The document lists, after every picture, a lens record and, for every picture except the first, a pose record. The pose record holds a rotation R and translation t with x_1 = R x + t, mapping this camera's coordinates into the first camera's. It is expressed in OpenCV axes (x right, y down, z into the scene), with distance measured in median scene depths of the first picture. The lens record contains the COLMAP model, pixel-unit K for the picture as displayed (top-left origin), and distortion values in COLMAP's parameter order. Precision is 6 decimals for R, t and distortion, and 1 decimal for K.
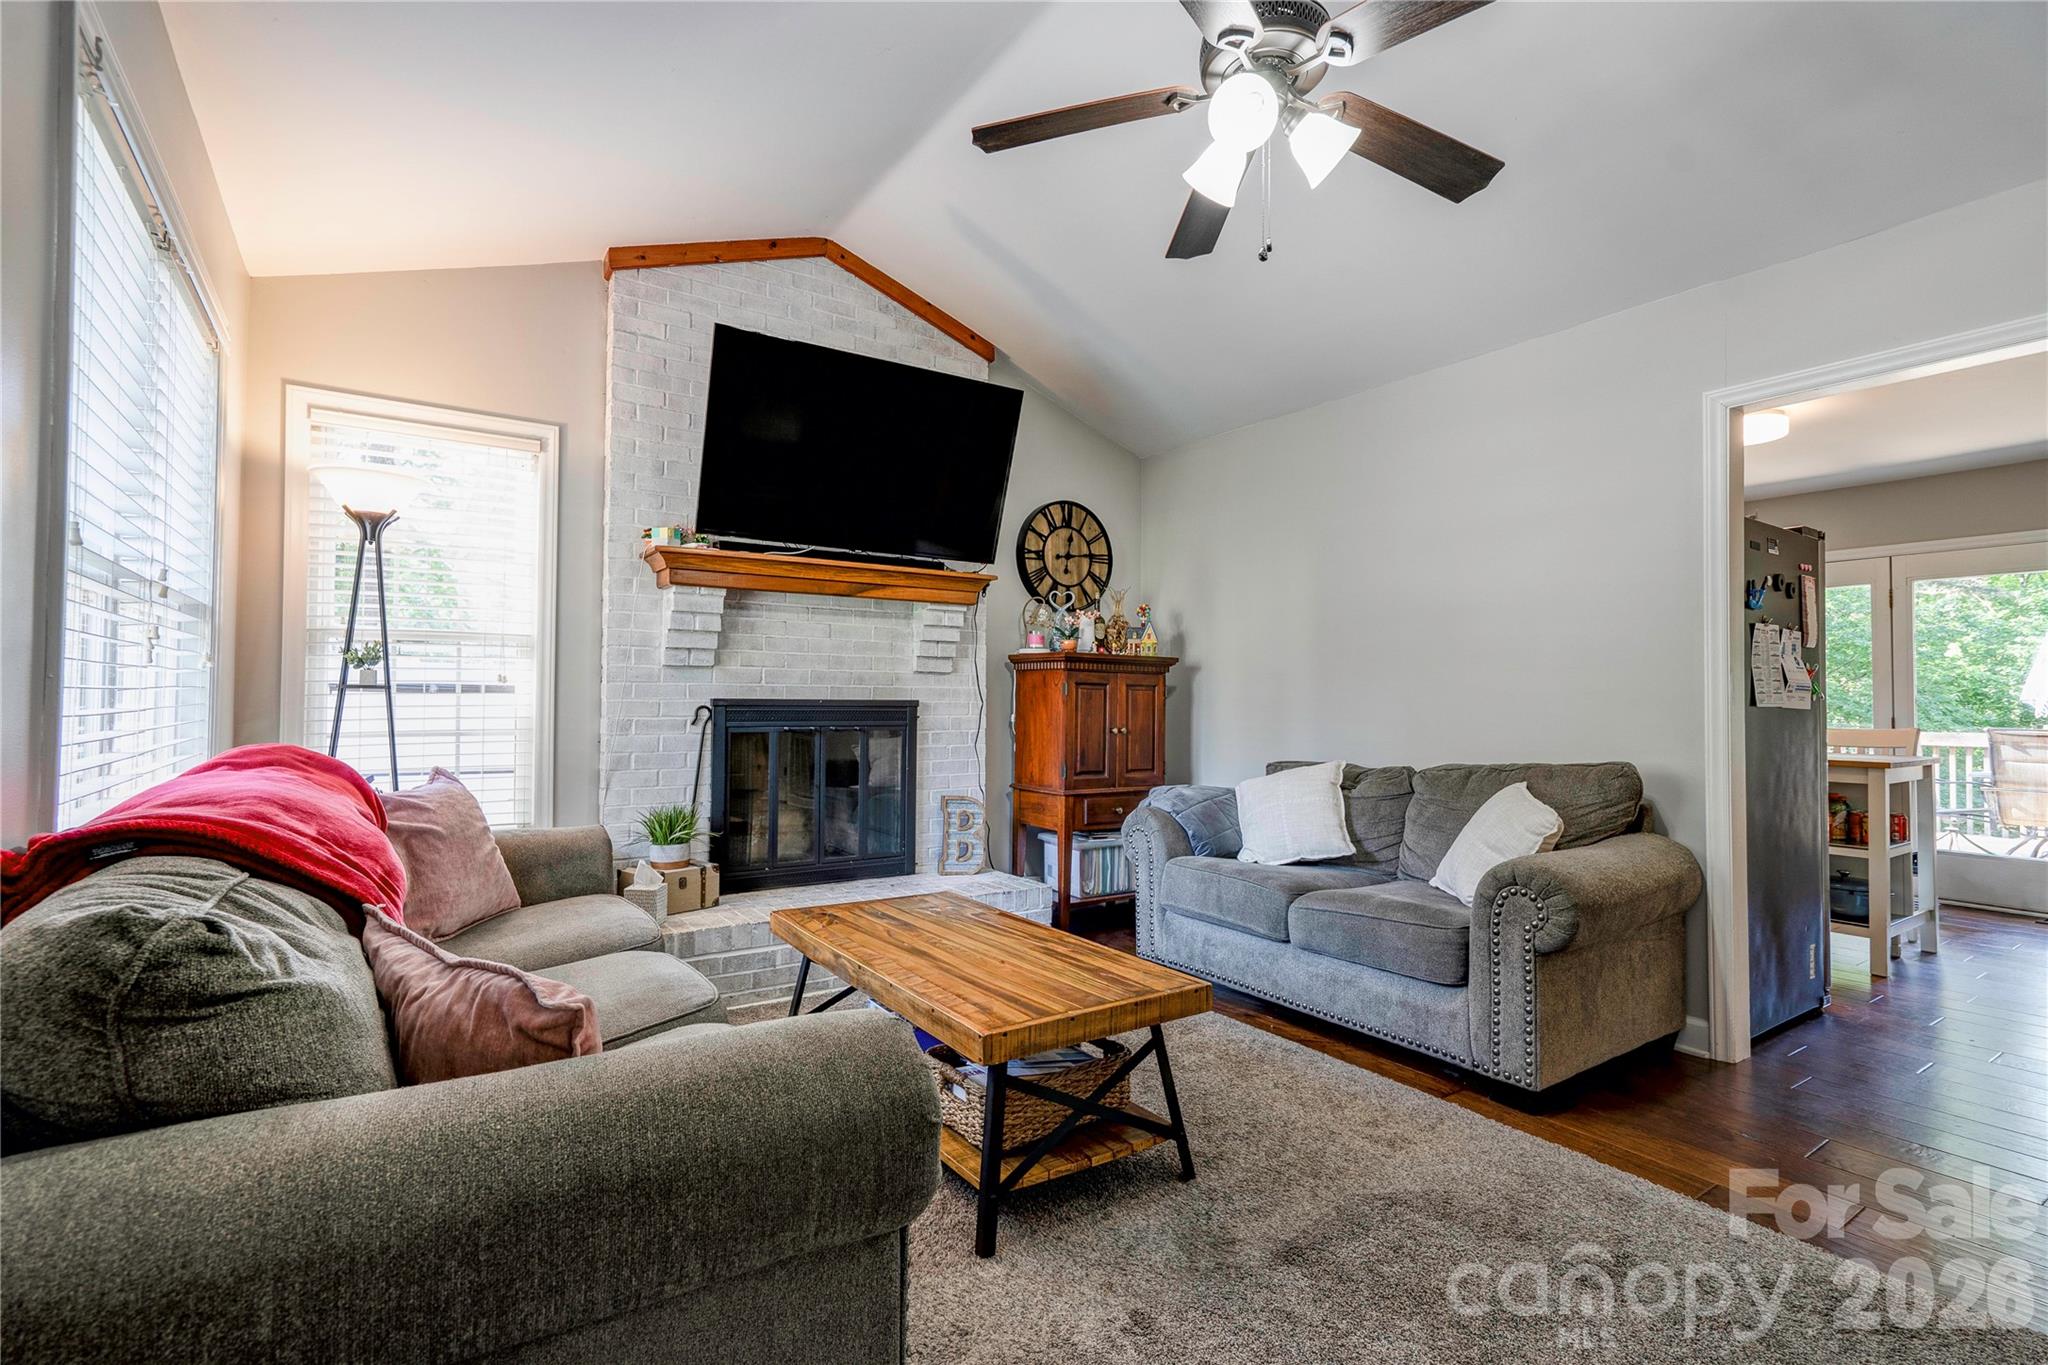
lens RADIAL K [[932.5, 0, 1016.4], [0, 932.5, 679.7], [0, 0, 1]] dist [0.001070, 0.000116]
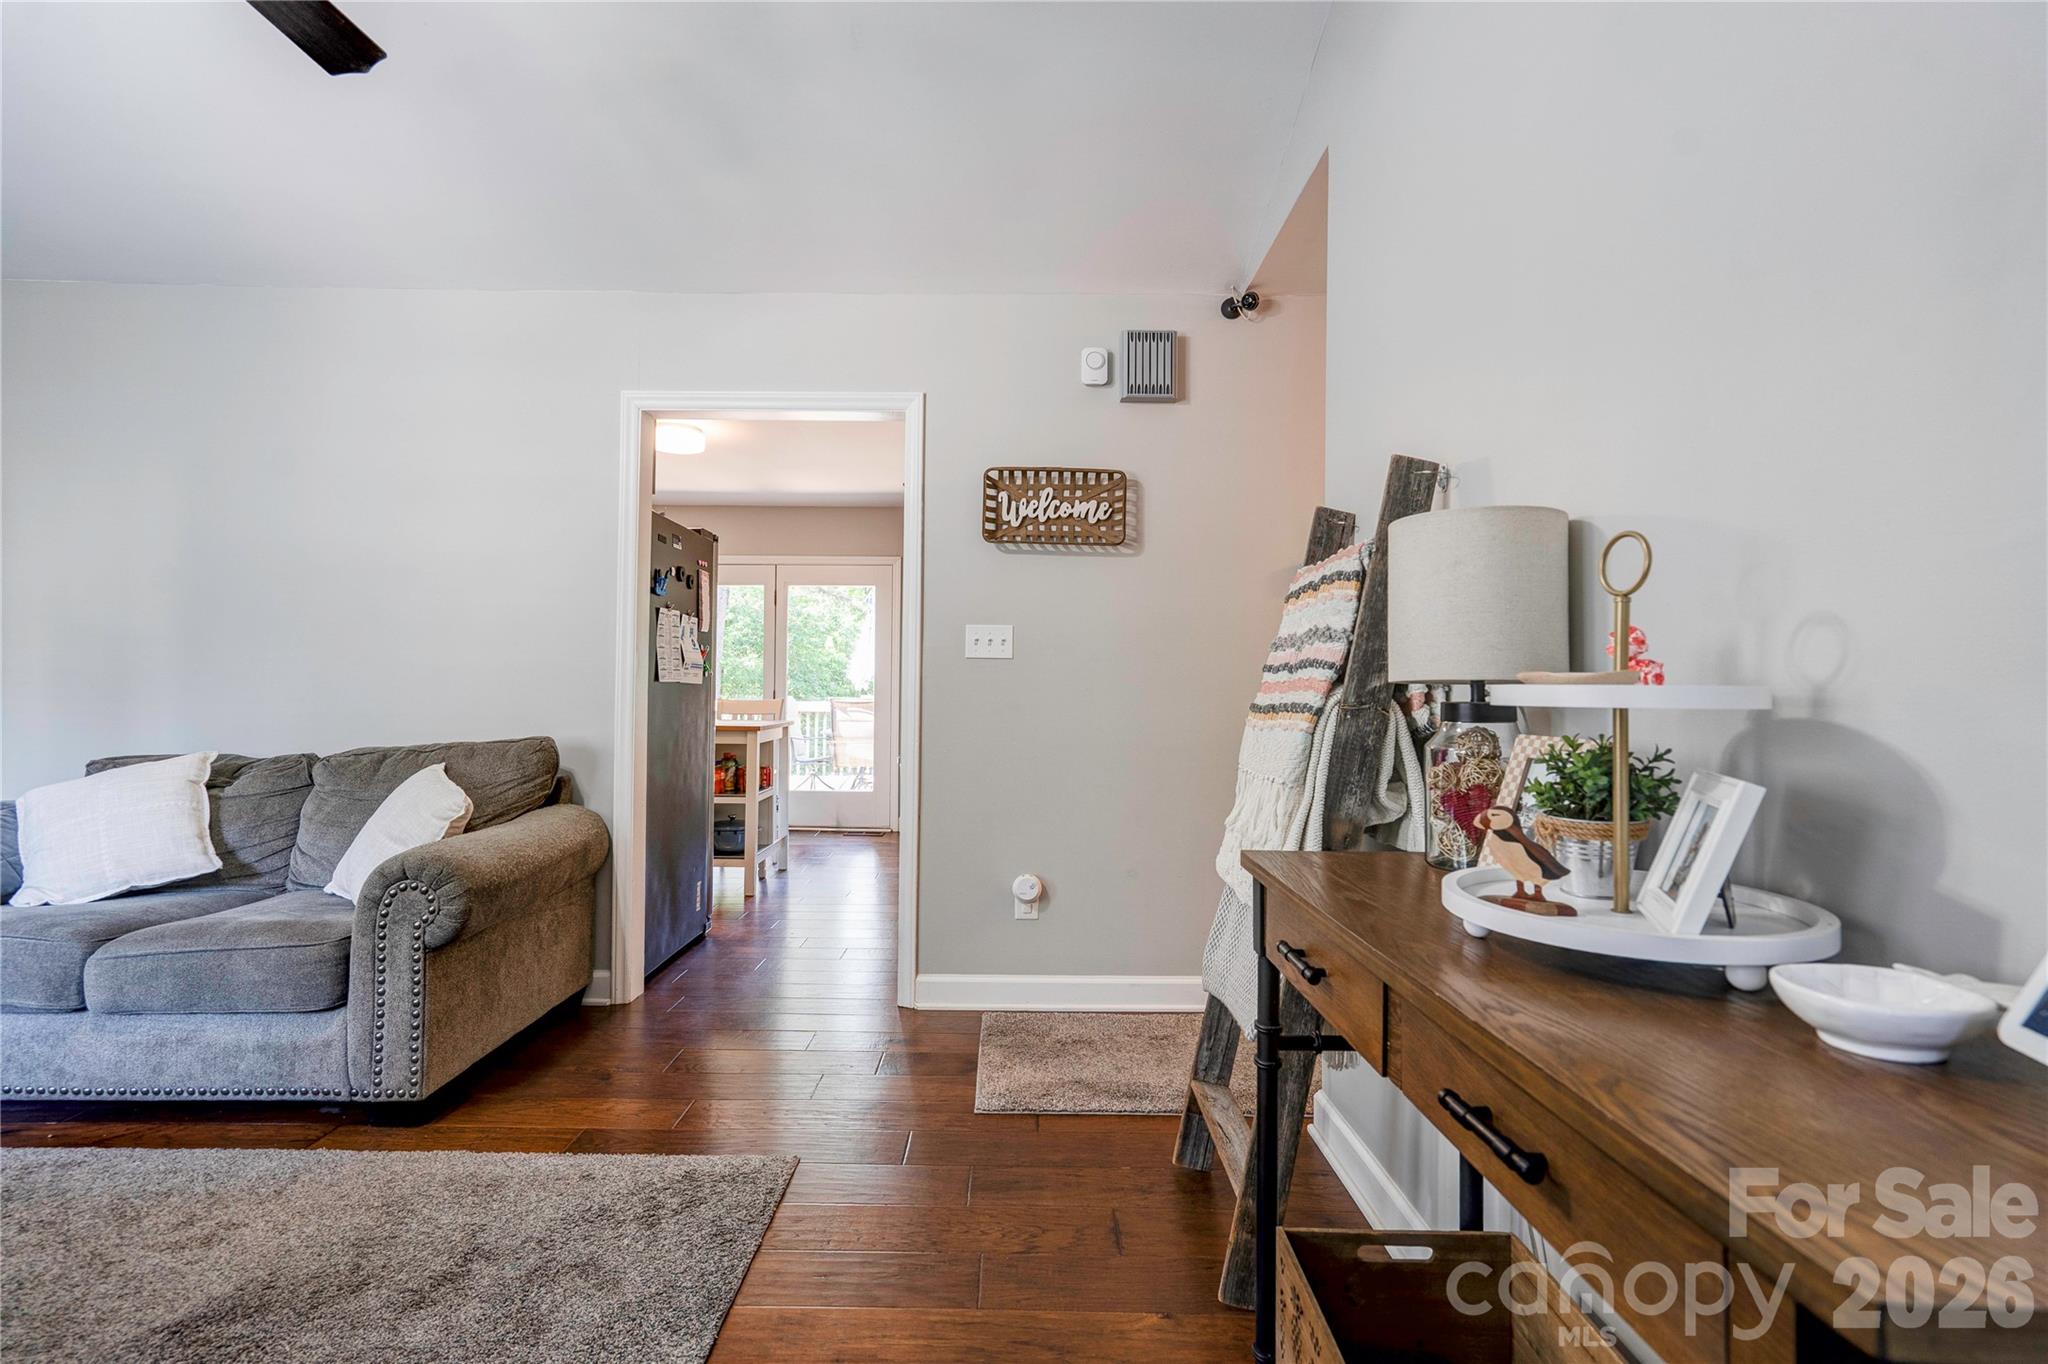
lens RADIAL K [[940.7, 0, 1024.0], [0, 940.7, 682.0], [0, 0, 1]] dist [0.001632, 0.000542]
pose [[0.547510, -0.000092, 0.836799, 0.080072], [-0.023659, 0.999599, 0.015589, 0.001023], [-0.836465, -0.028333, 0.547288, 0.006266]]
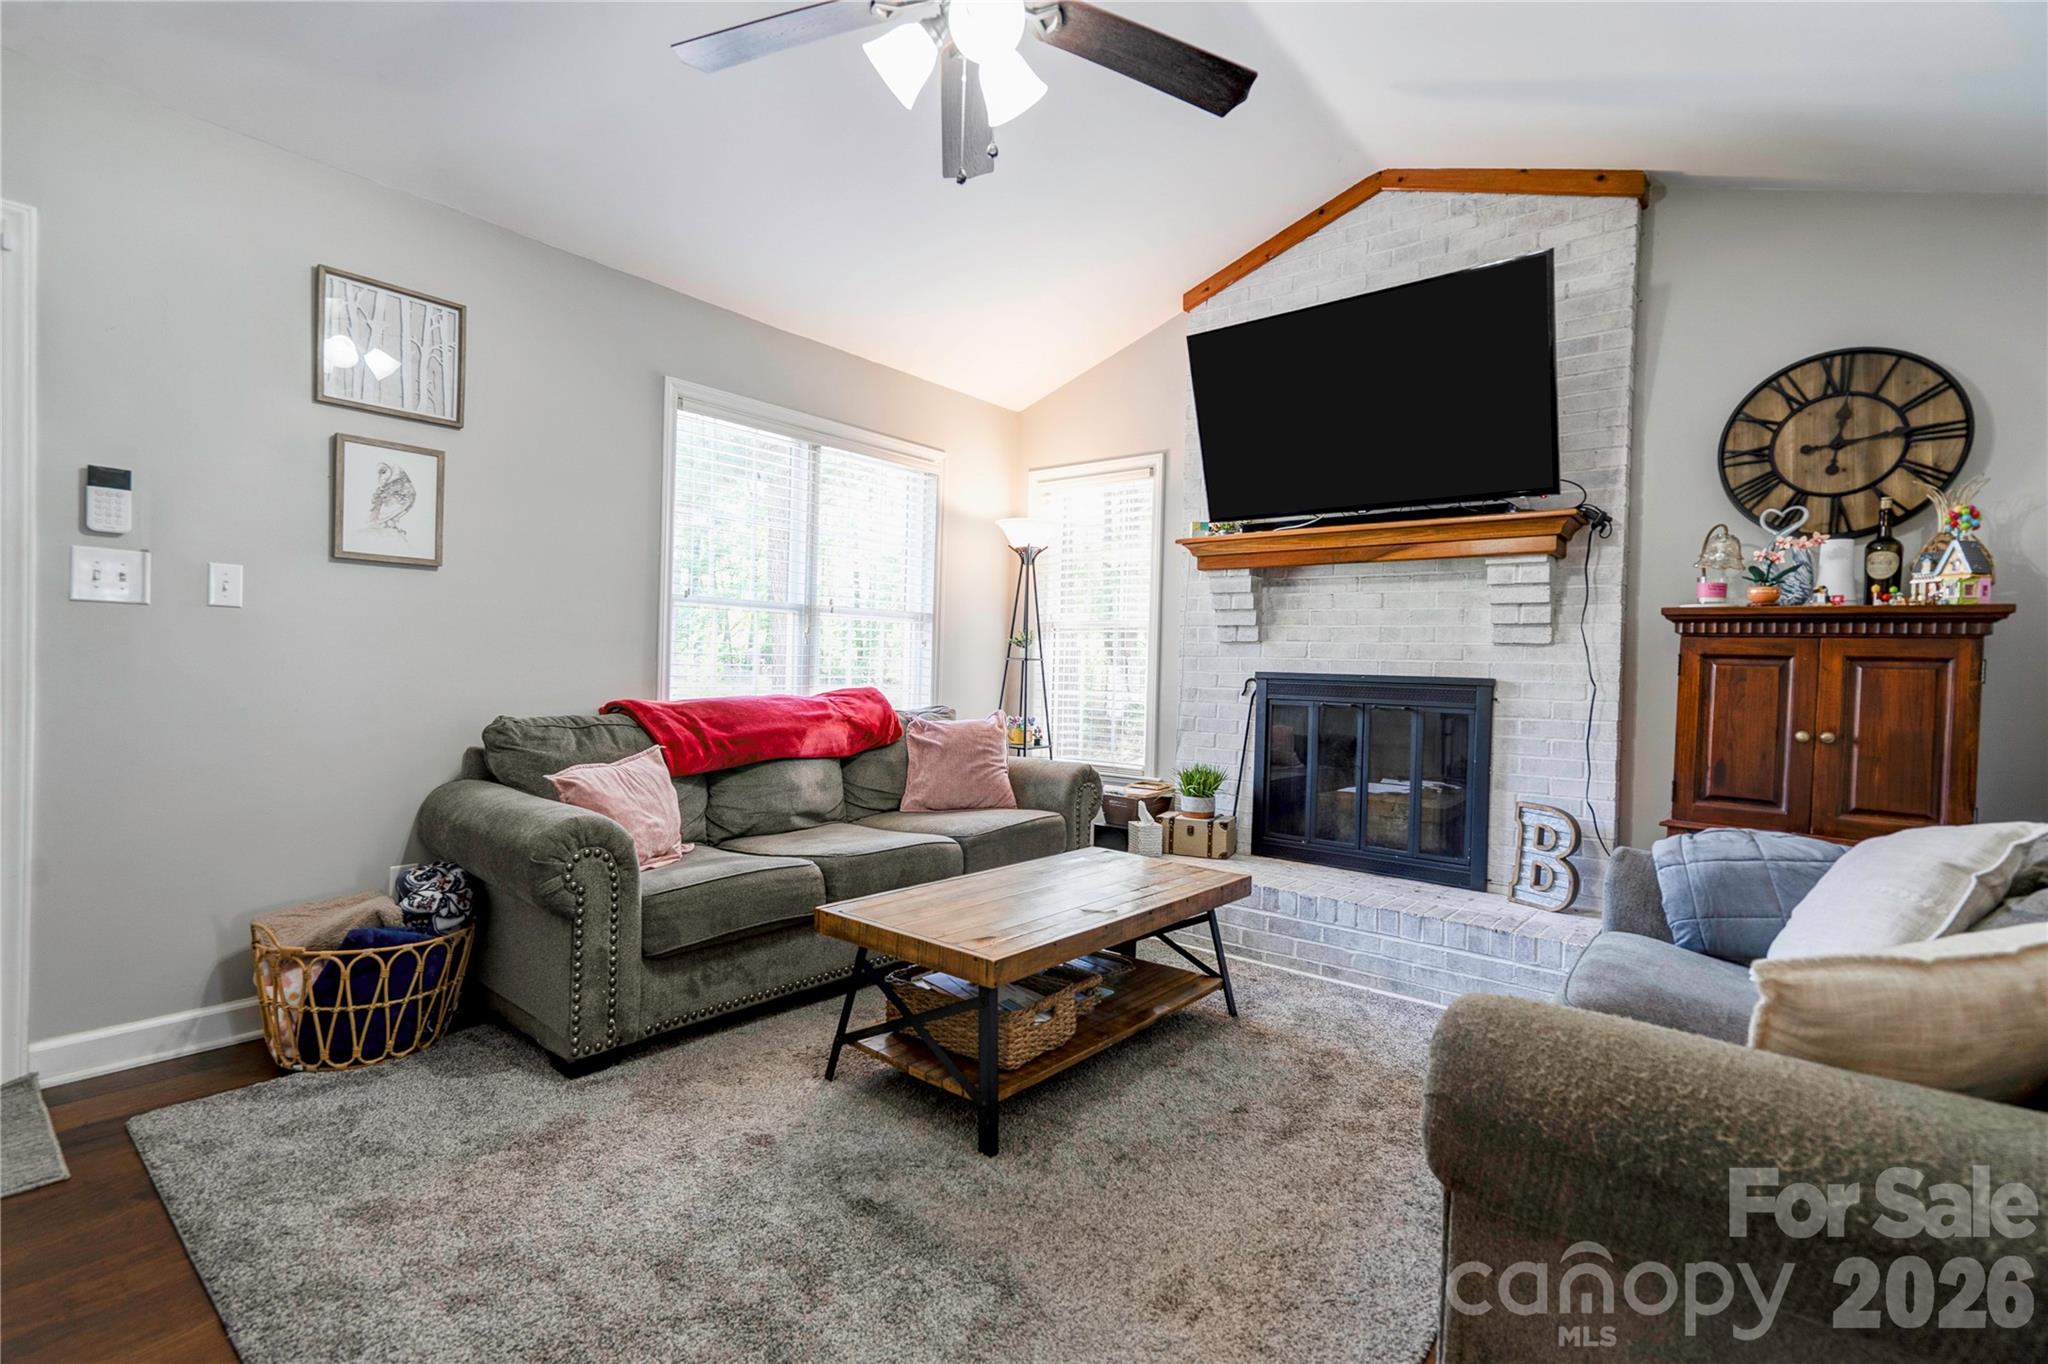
lens RADIAL K [[935.6, 0, 1010.9], [0, 935.6, 683.1], [0, 0, 1]] dist [0.001992, 0.010550]
pose [[0.285198, 0.018798, -0.958284, 0.715786], [-0.005831, 0.999823, 0.017877, 0.018073], [0.958451, 0.000489, 0.285257, 0.477719]]
